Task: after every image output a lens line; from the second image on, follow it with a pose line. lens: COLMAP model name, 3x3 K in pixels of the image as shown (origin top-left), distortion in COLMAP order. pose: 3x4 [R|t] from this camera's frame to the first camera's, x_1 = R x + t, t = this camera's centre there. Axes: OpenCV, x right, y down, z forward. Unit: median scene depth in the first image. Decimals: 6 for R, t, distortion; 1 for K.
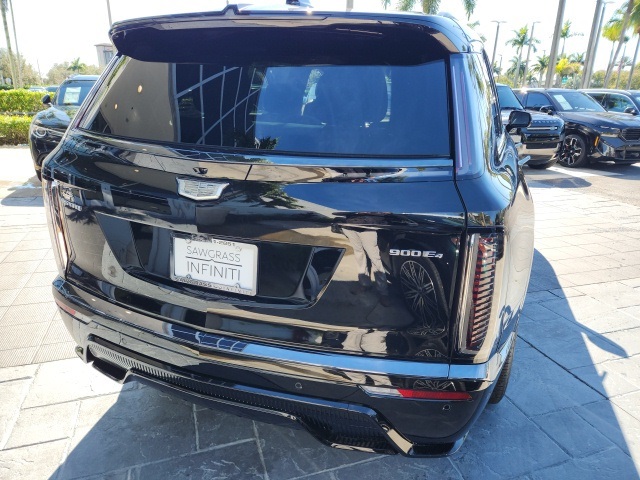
lens RADIAL K [[431.6, 0, 323.1], [0, 431.6, 242.2], [0, 0, 1]] dist [0.091942, -0.072048]
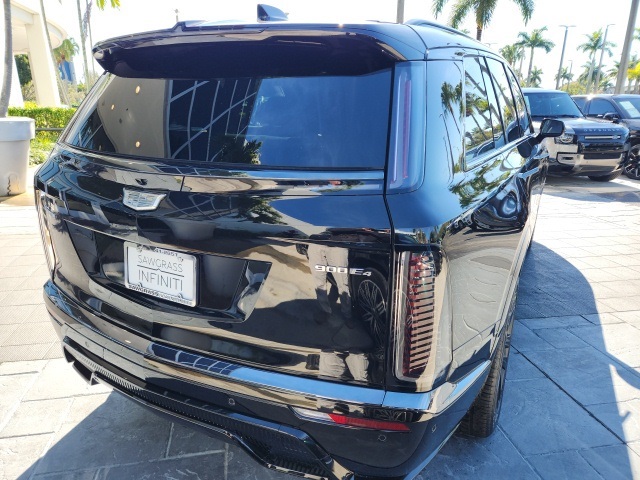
lens RADIAL K [[429.3, 0, 320.9], [0, 429.3, 237.8], [0, 0, 1]] dist [0.086448, -0.064746]
pose [[0.988435, 0.025603, -0.149470, 0.197788], [-0.030509, 0.999065, -0.030617, -0.009686], [0.148546, 0.034823, 0.988292, 0.038989]]
